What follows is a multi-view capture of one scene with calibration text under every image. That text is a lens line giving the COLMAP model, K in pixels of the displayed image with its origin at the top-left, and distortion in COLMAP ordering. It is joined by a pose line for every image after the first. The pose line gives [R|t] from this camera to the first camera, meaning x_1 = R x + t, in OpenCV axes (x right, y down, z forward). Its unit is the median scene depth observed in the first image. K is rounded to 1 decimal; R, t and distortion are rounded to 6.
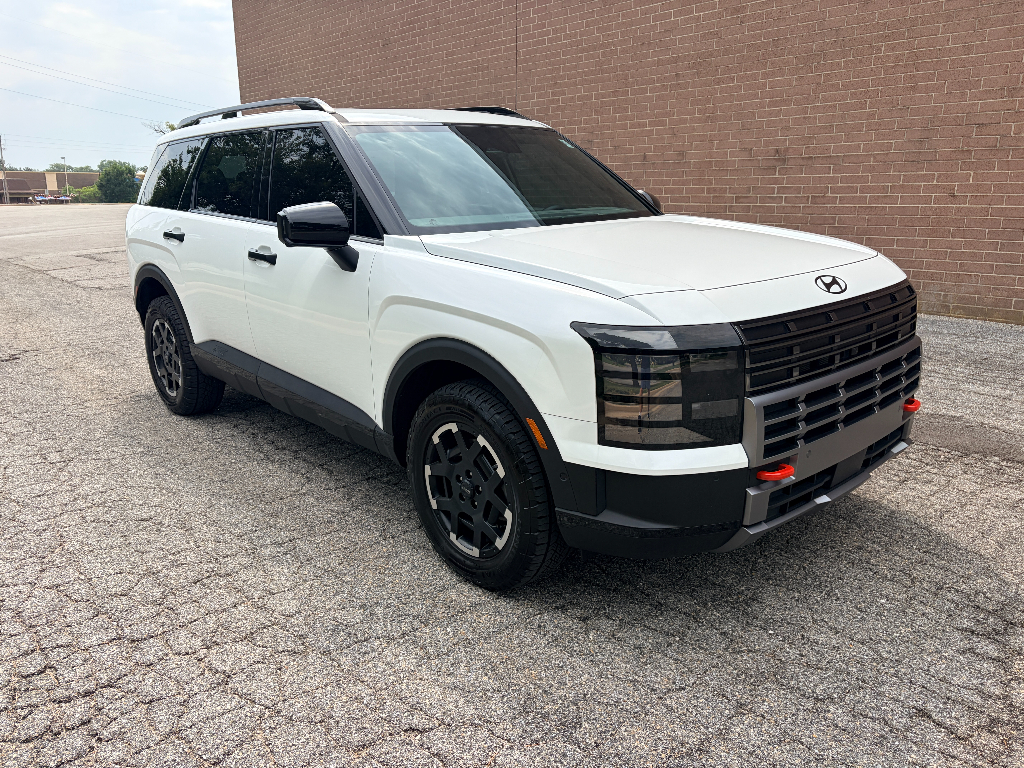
lens RADIAL K [[762.3, 0, 510.5], [0, 762.3, 385.5], [0, 0, 1]] dist [0.016897, -0.004104]
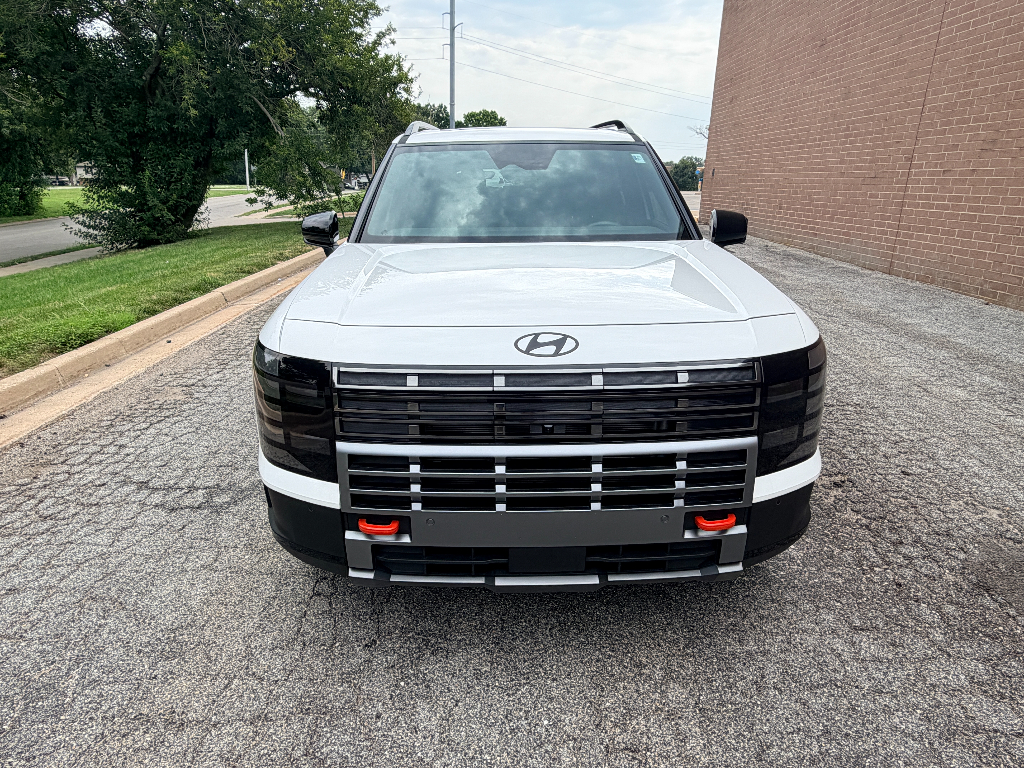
lens RADIAL K [[645.0, 0, 512.1], [0, 645.0, 389.9], [0, 0, 1]] dist [-0.000967, 0.002312]
pose [[0.757388, 0.222783, -0.613784, 0.807072], [-0.183819, 0.974726, 0.126966, -0.160860], [0.626557, 0.016663, 0.779198, 0.409585]]
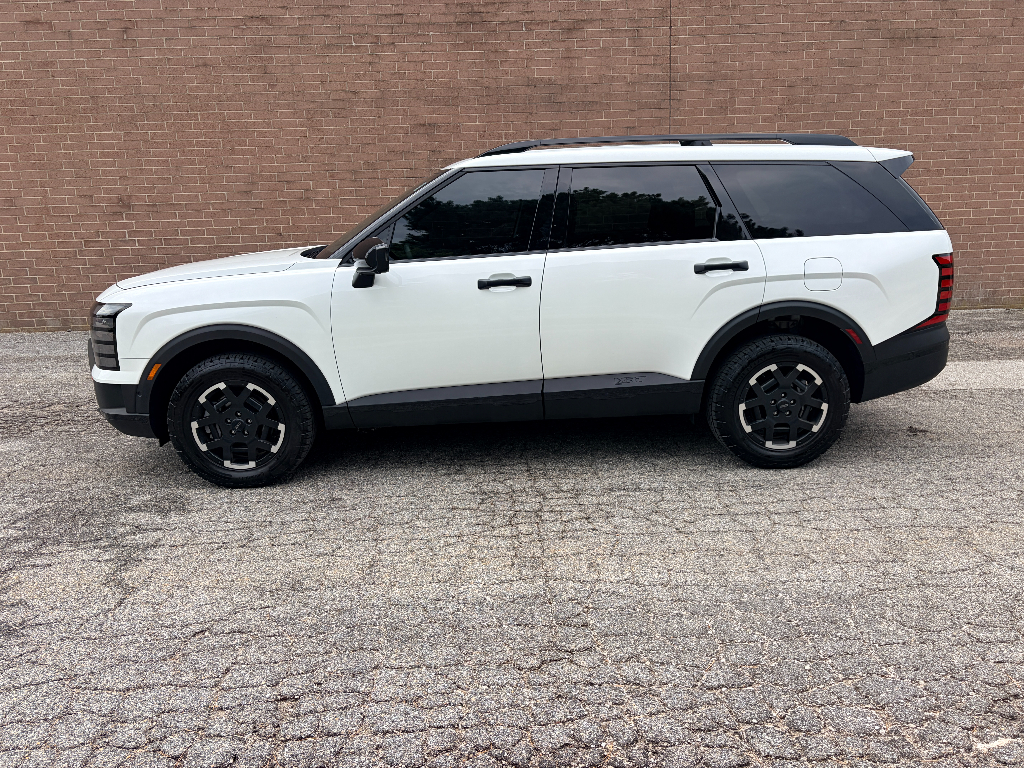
lens RADIAL K [[787.0, 0, 512.0], [0, 787.0, 384.0], [0, 0, 1]] dist [0.034179, -0.005293]
pose [[0.613002, -0.173819, 0.770724, -0.740884], [0.224163, 0.973676, 0.041300, 0.092979], [-0.757615, 0.147451, 0.635829, -0.332395]]
